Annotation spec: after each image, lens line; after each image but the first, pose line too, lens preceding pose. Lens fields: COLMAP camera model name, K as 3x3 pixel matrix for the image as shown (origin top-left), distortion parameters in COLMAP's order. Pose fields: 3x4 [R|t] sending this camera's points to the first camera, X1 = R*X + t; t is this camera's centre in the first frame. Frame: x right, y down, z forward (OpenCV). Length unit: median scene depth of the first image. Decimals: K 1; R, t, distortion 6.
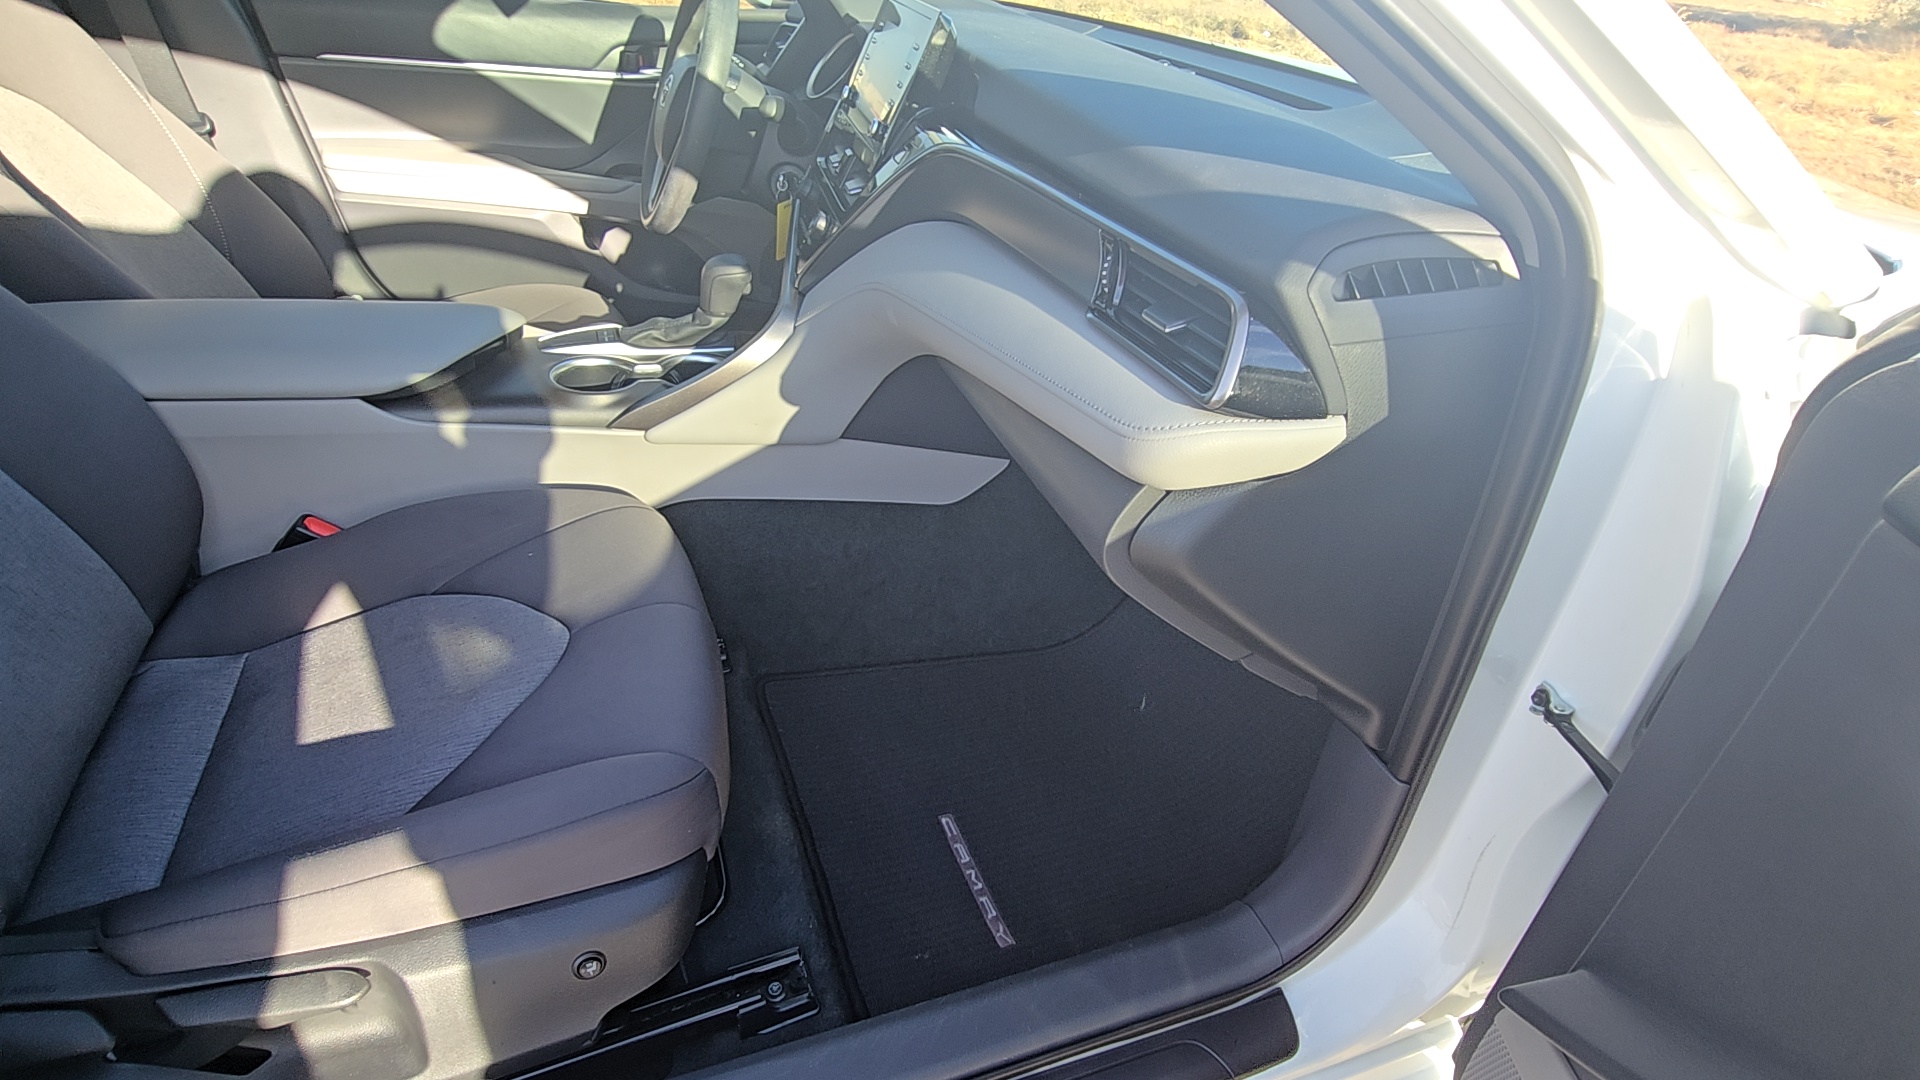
lens RADIAL K [[979.1, 0, 958.9], [0, 979.1, 545.9], [0, 0, 1]] dist [-0.002820, 0.000390]
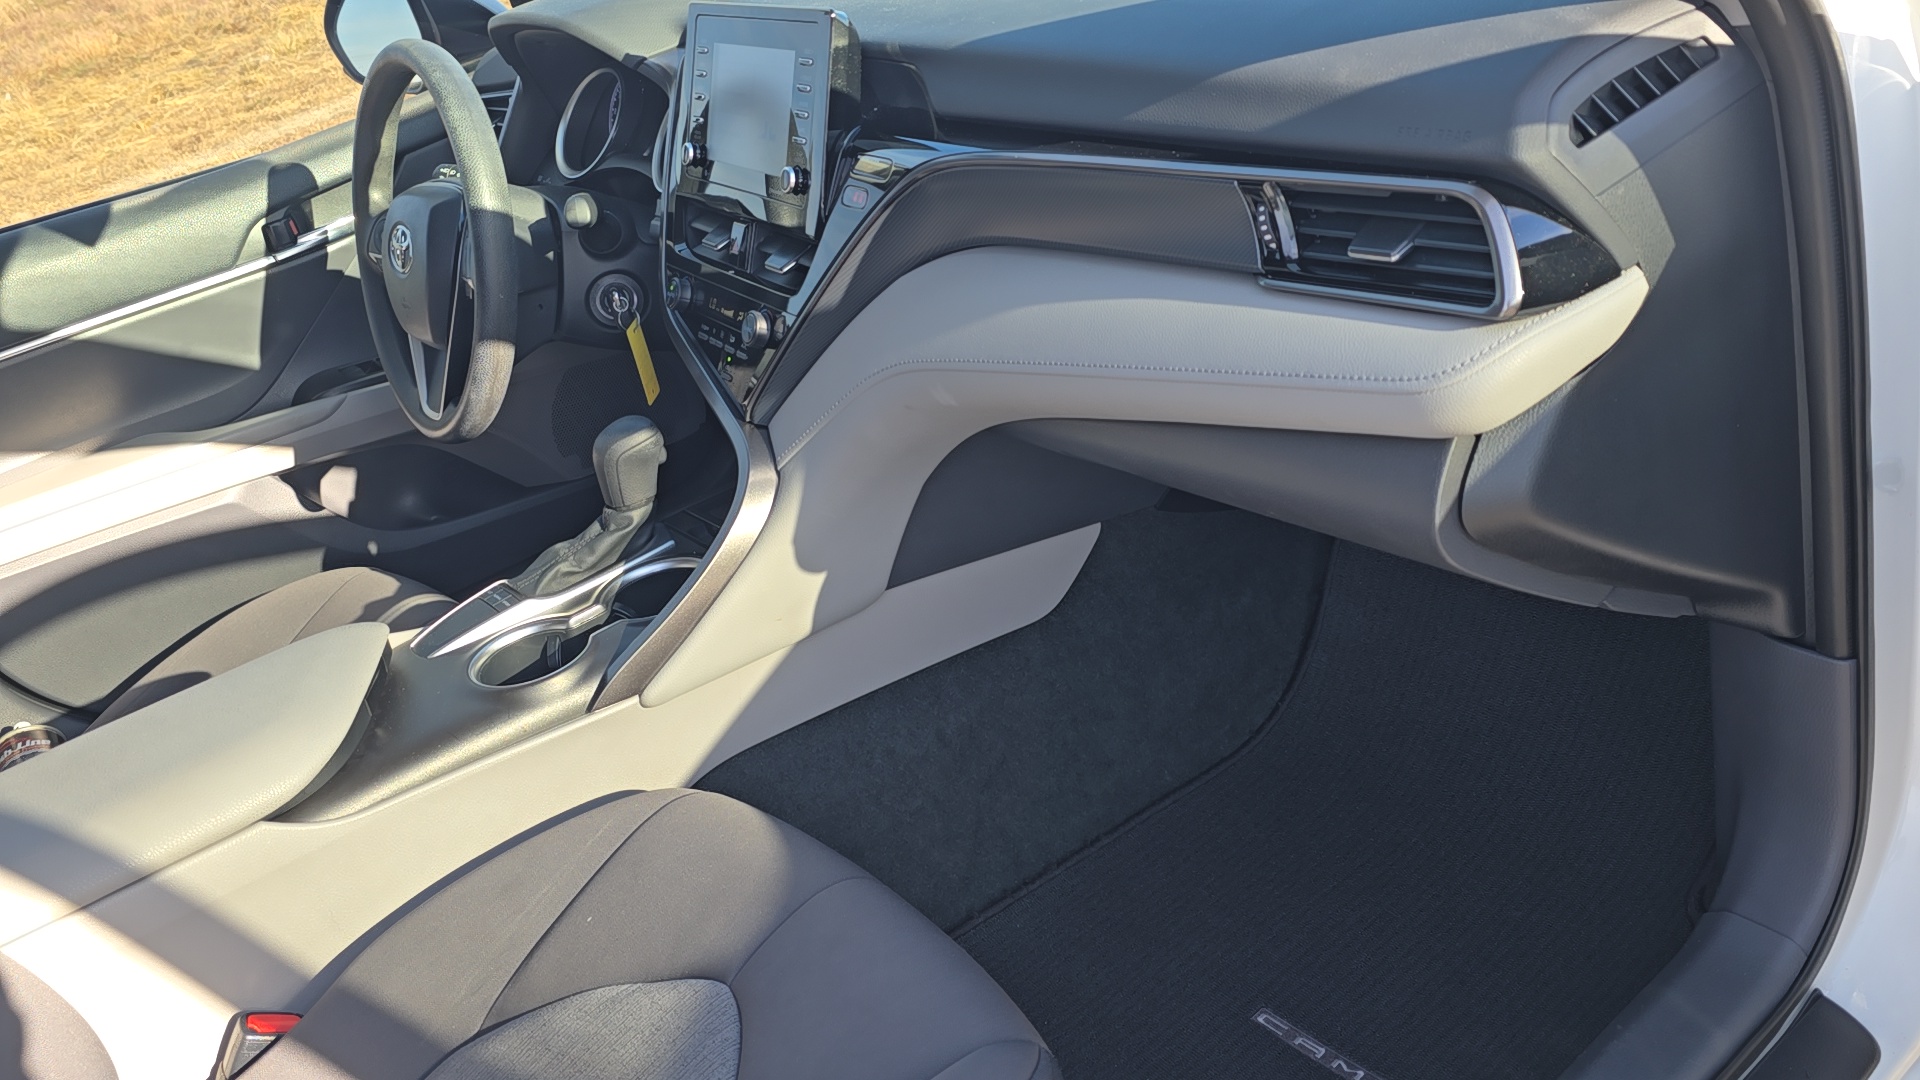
lens RADIAL K [[1583.4, 0, 965.2], [0, 1583.4, 544.3], [0, 0, 1]] dist [-0.003039, -0.004156]
pose [[0.901482, -0.414598, 0.124255, -0.208535], [0.425116, 0.902085, -0.074296, -0.032007], [-0.081286, 0.119799, 0.989465, -0.142824]]
